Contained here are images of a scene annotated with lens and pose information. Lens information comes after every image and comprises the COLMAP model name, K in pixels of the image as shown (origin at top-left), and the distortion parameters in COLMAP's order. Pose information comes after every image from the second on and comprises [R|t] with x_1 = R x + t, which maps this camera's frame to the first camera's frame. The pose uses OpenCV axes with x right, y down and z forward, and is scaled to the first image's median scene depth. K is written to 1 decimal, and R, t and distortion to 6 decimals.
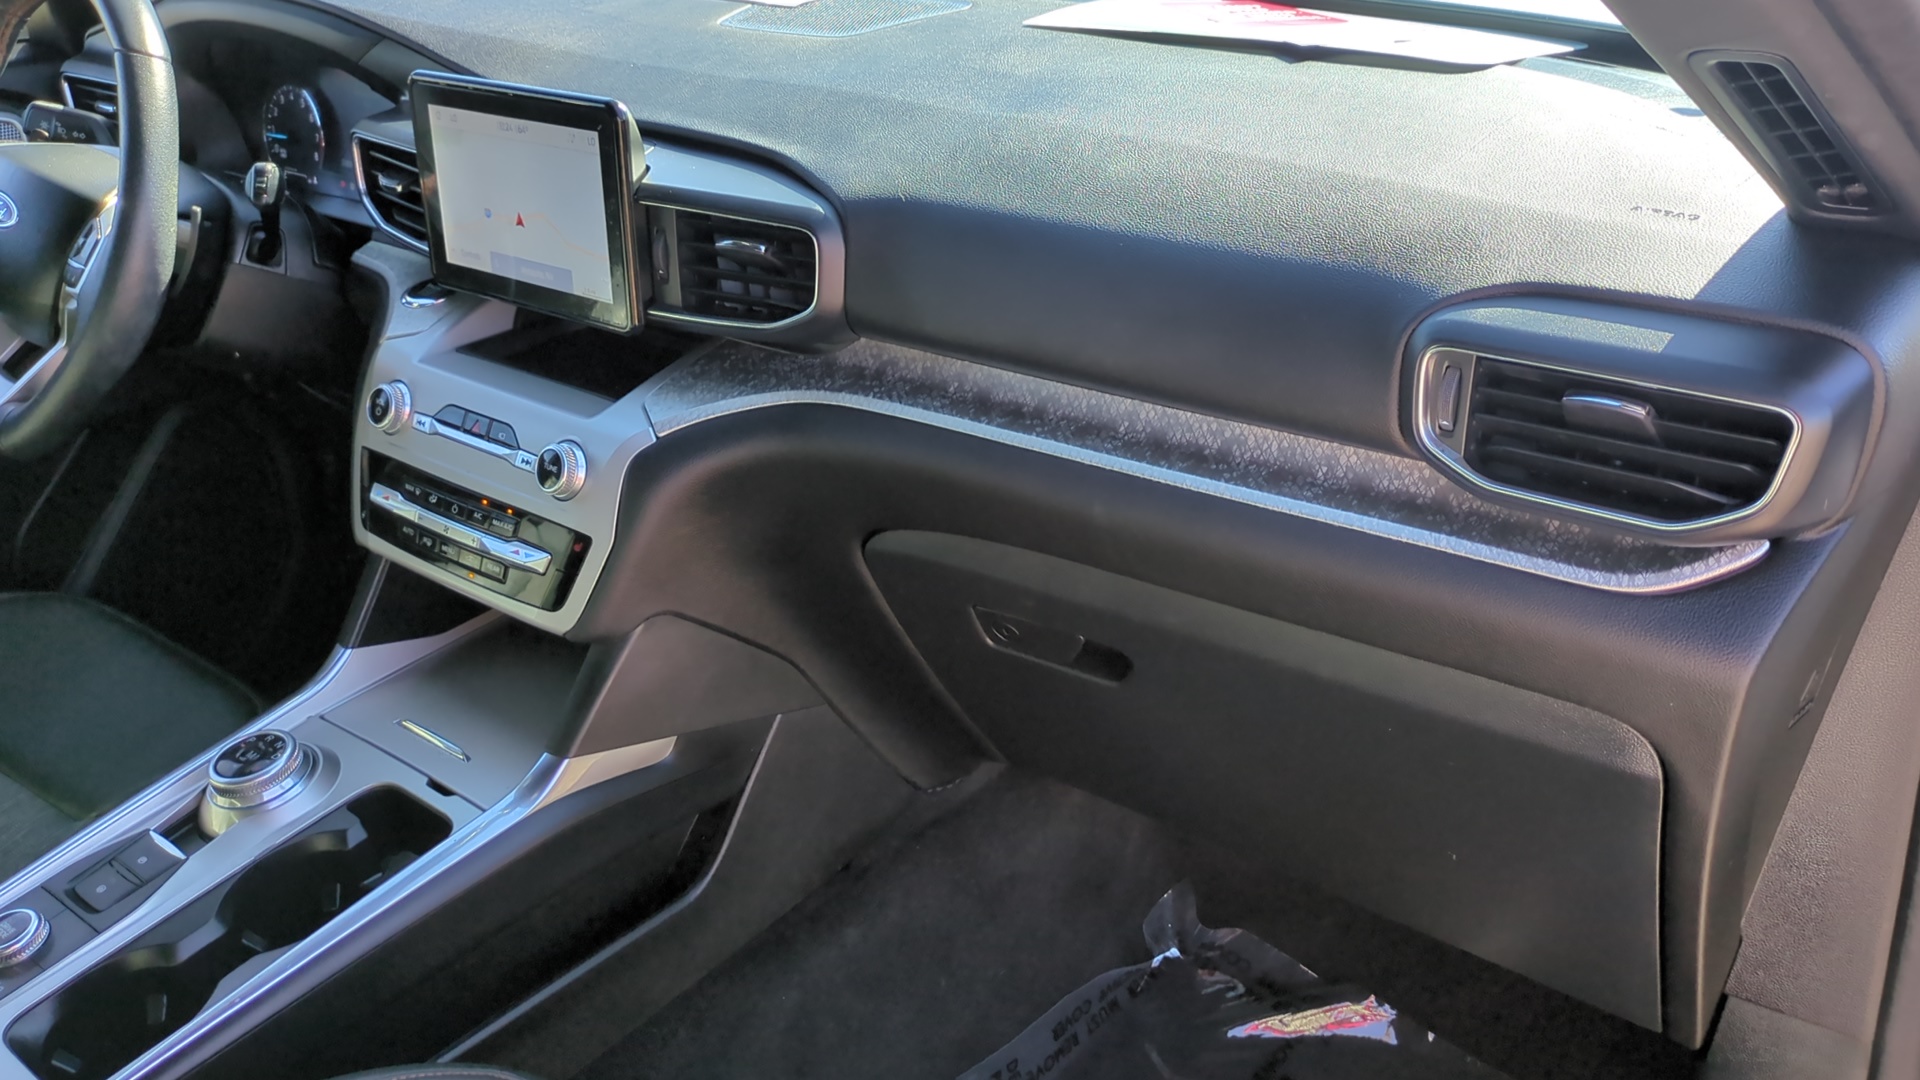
lens RADIAL K [[1633.0, 0, 970.5], [0, 1633.0, 544.0], [0, 0, 1]] dist [0.062502, -0.084578]
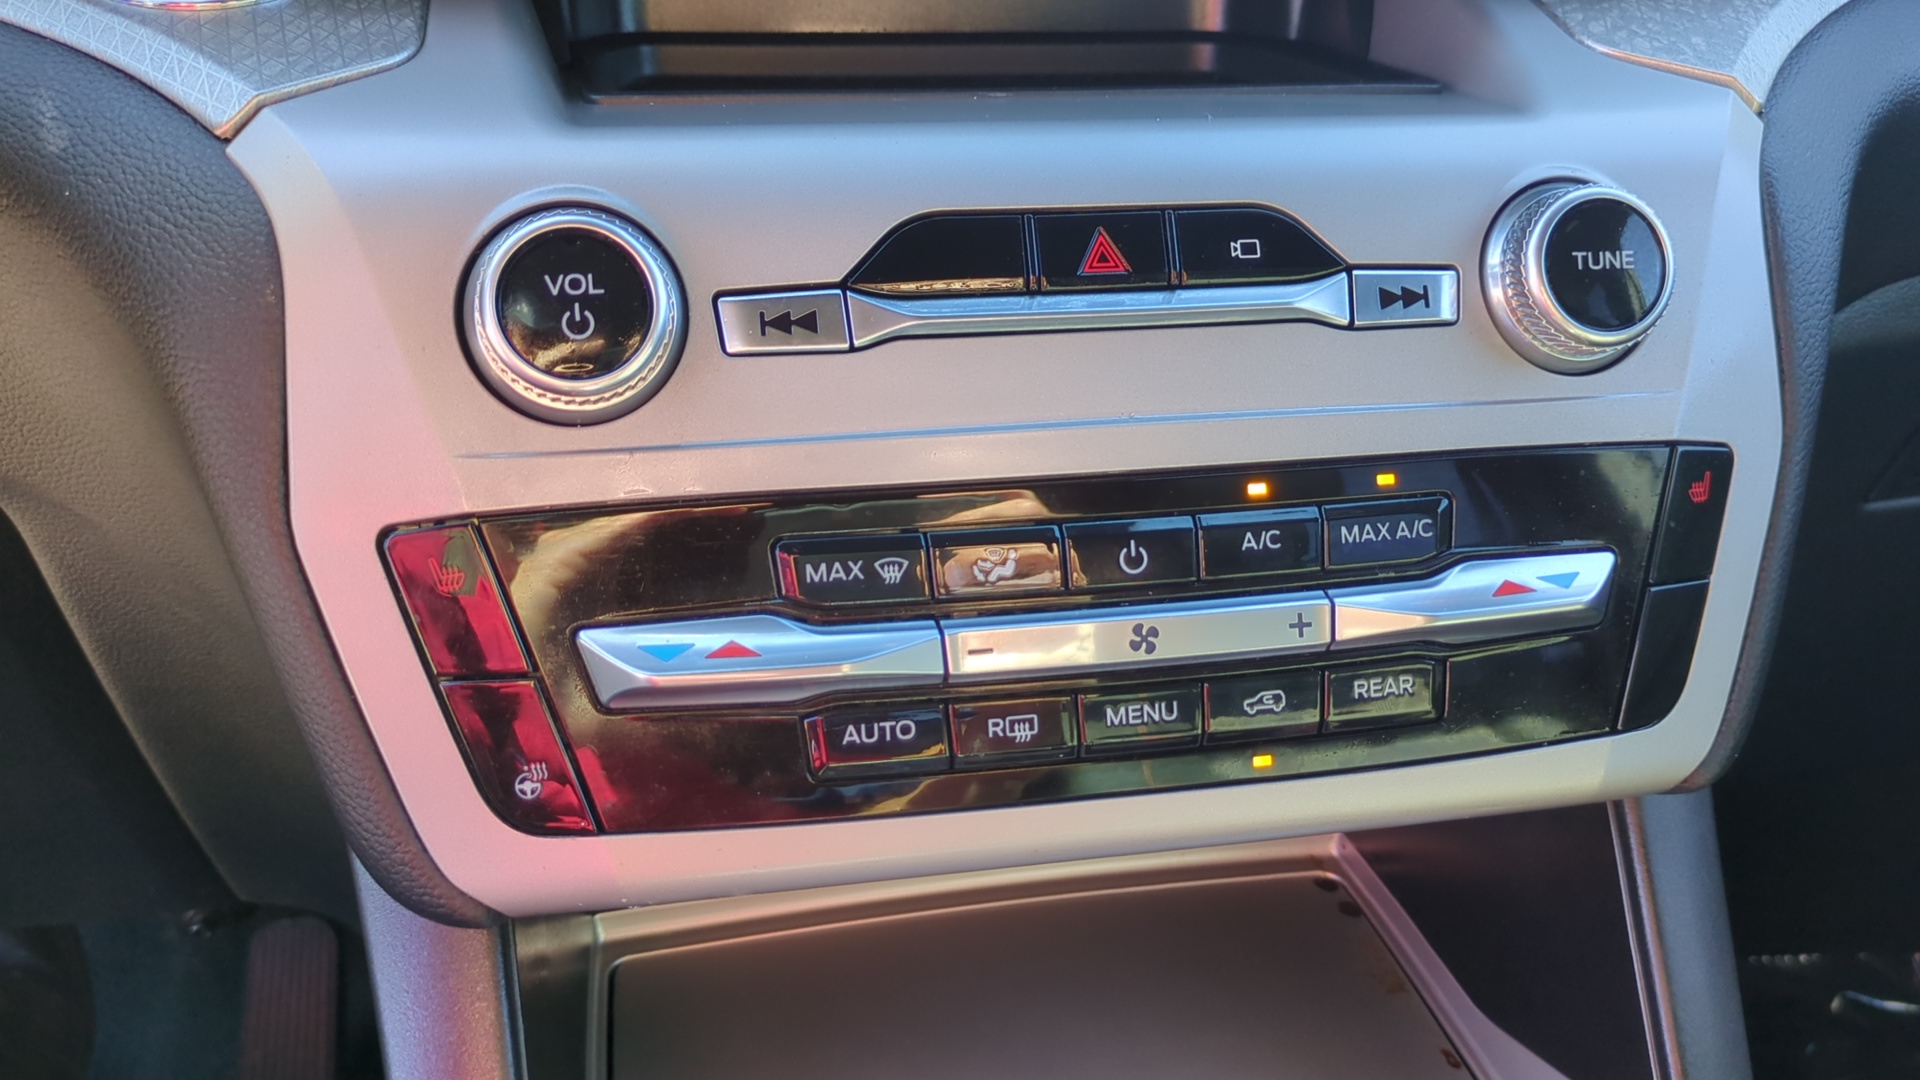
lens RADIAL K [[1642.6, 0, 969.4], [0, 1642.6, 539.1], [0, 0, 1]] dist [0.069816, -0.109320]
pose [[0.618510, -0.273682, 0.736575, -0.549285], [0.308935, 0.946594, 0.092300, -0.060364], [-0.722499, 0.170465, 0.670028, 0.864156]]
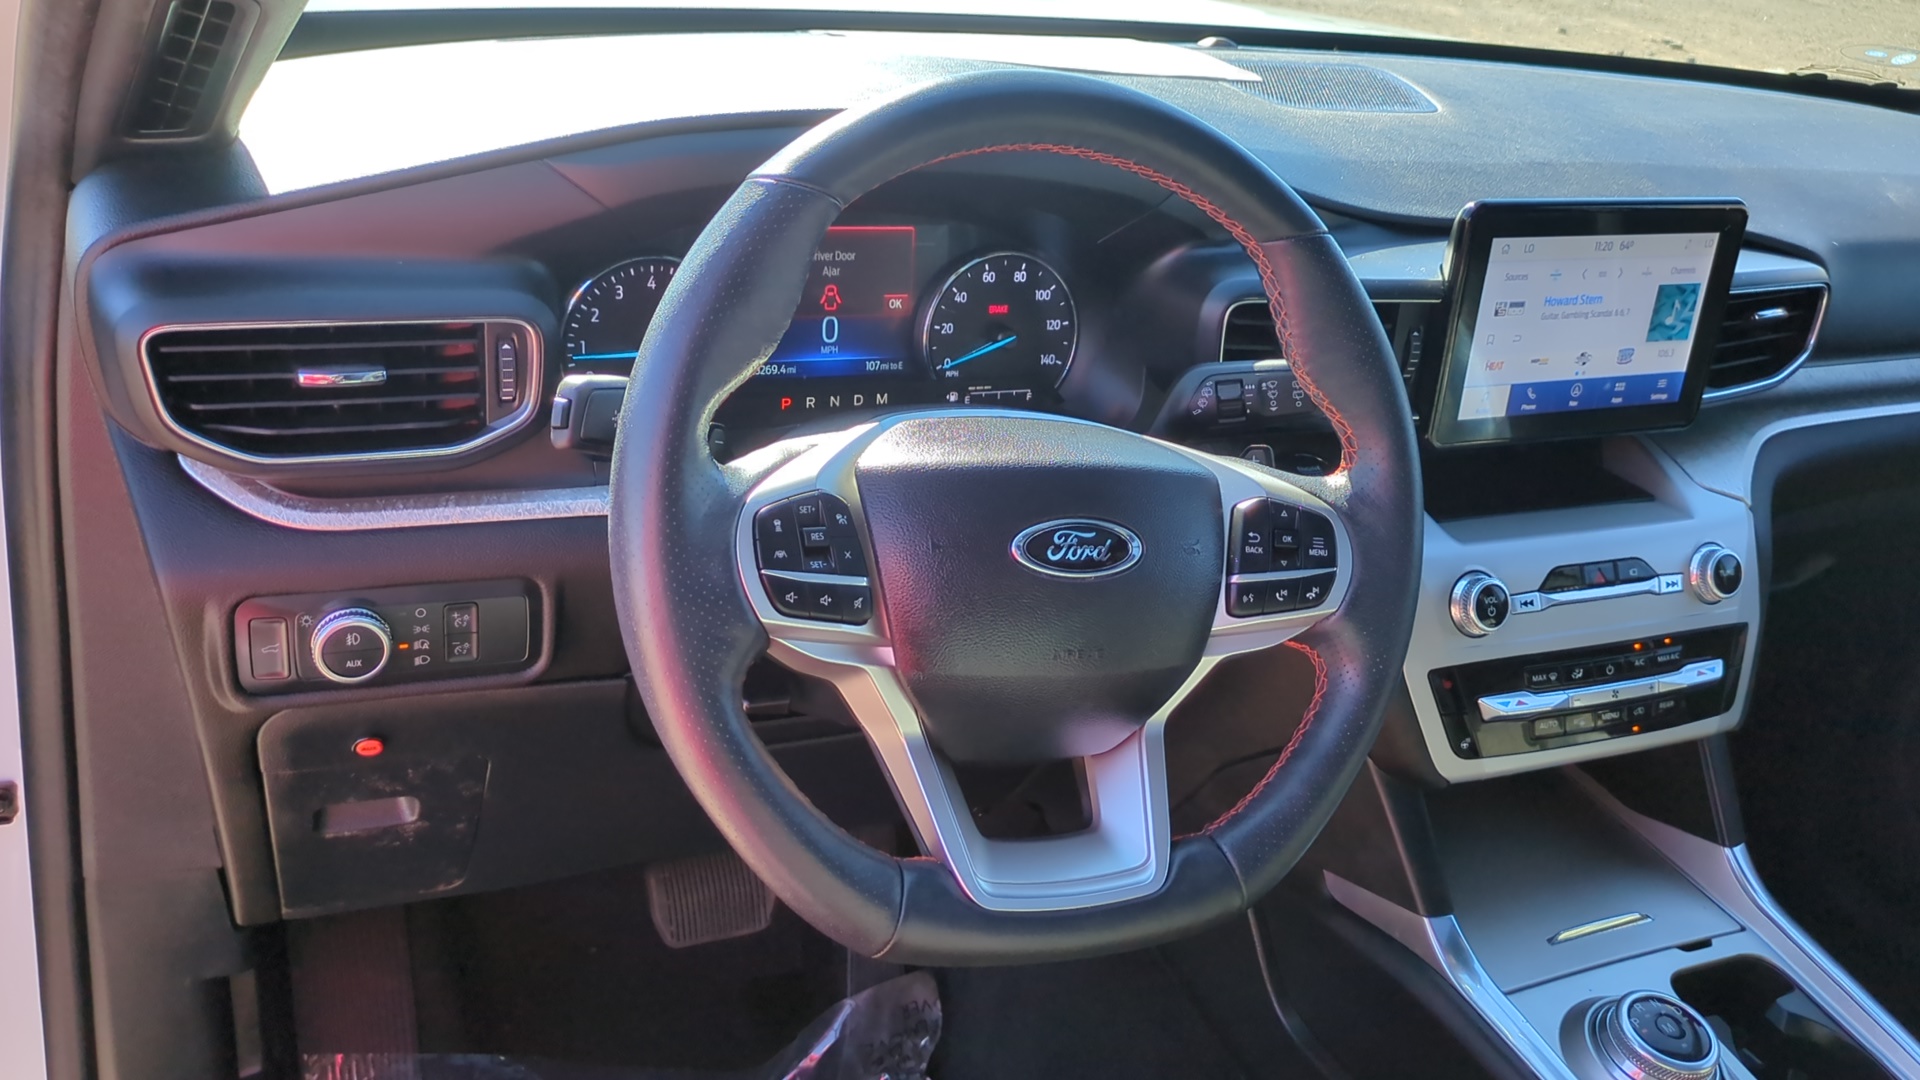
lens RADIAL K [[1642.6, 0, 969.4], [0, 1642.6, 539.1], [0, 0, 1]] dist [0.069816, -0.109320]
pose [[0.431991, -0.315219, 0.844997, -1.255161], [0.275697, 0.938236, 0.209055, -0.389426], [-0.858705, 0.142654, 0.492215, 0.871795]]
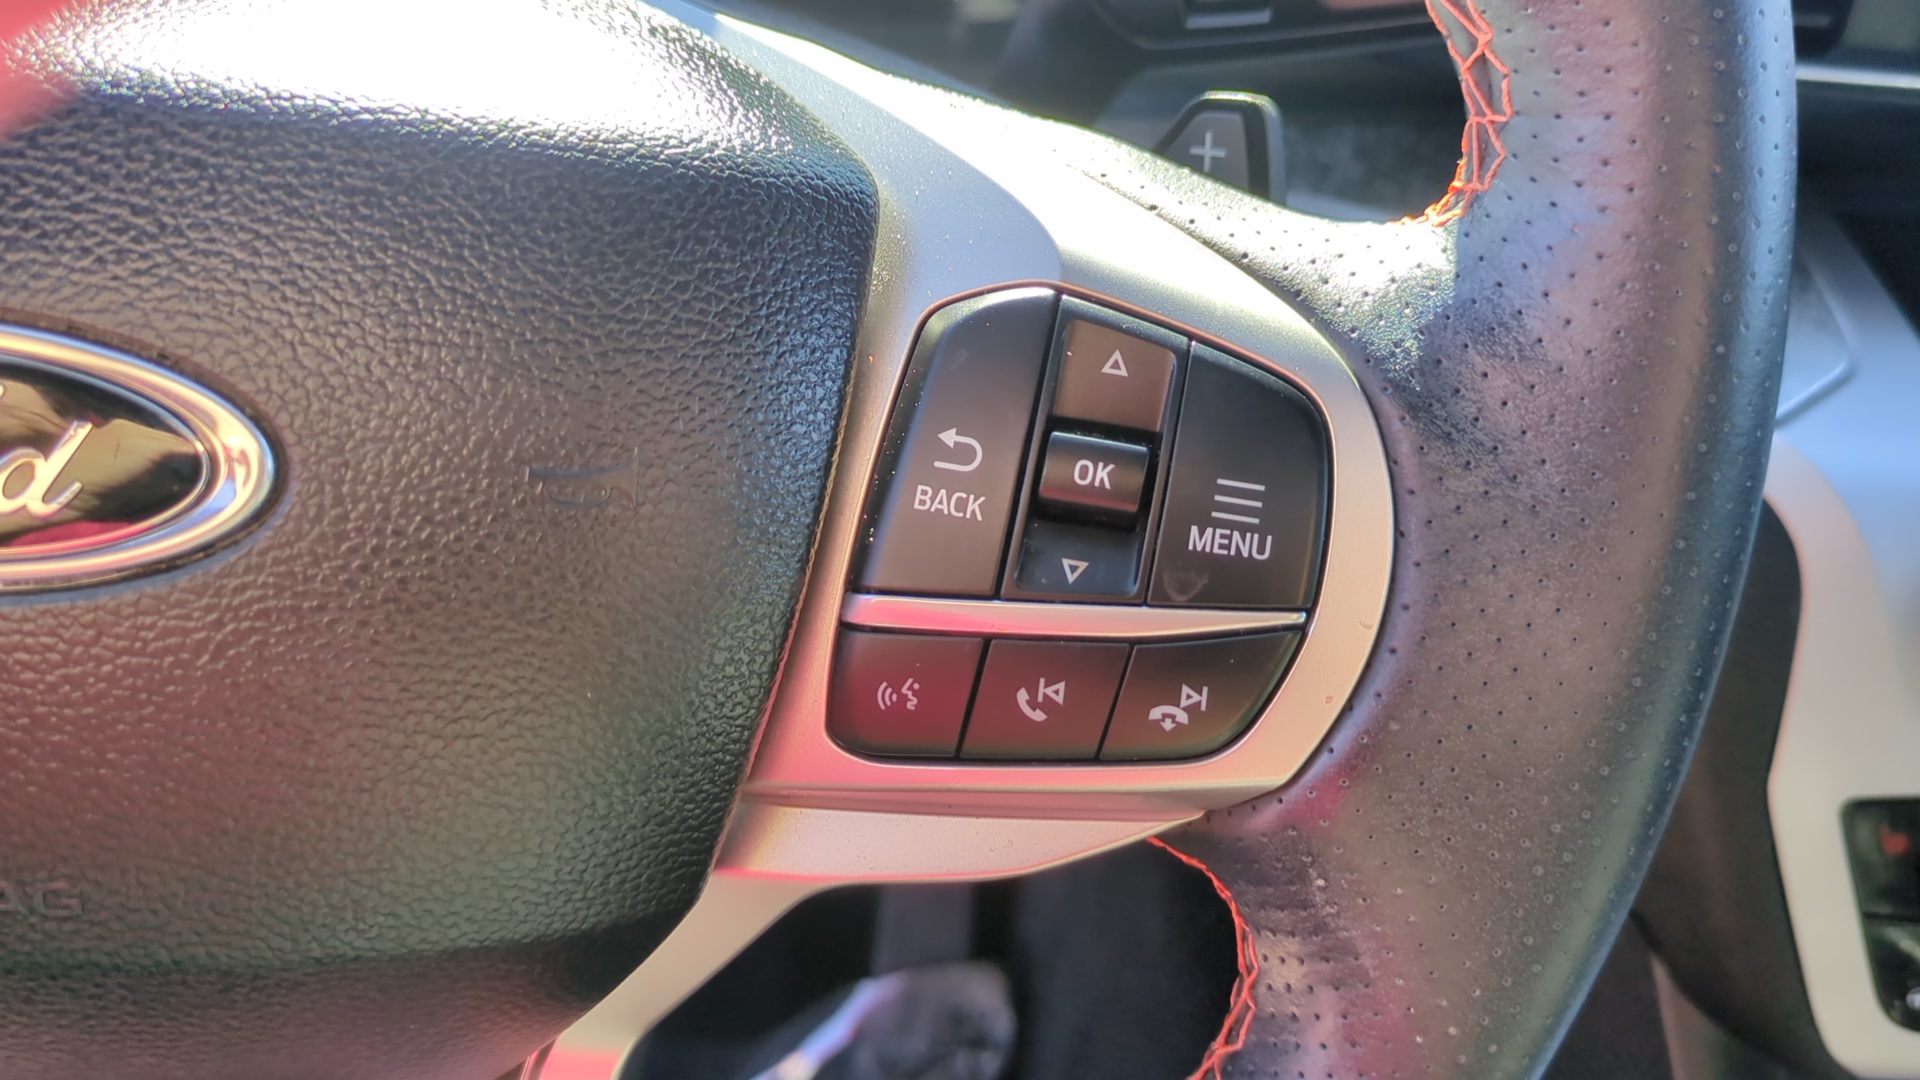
lens RADIAL K [[1660.8, 0, 960.0], [0, 1660.8, 540.0], [0, 0, 1]] dist [0.015128, 0.006185]
pose [[0.705273, -0.375153, 0.601540, -0.713133], [0.249452, 0.925571, 0.284766, -0.249624], [-0.663599, -0.050782, 0.746363, 0.984203]]
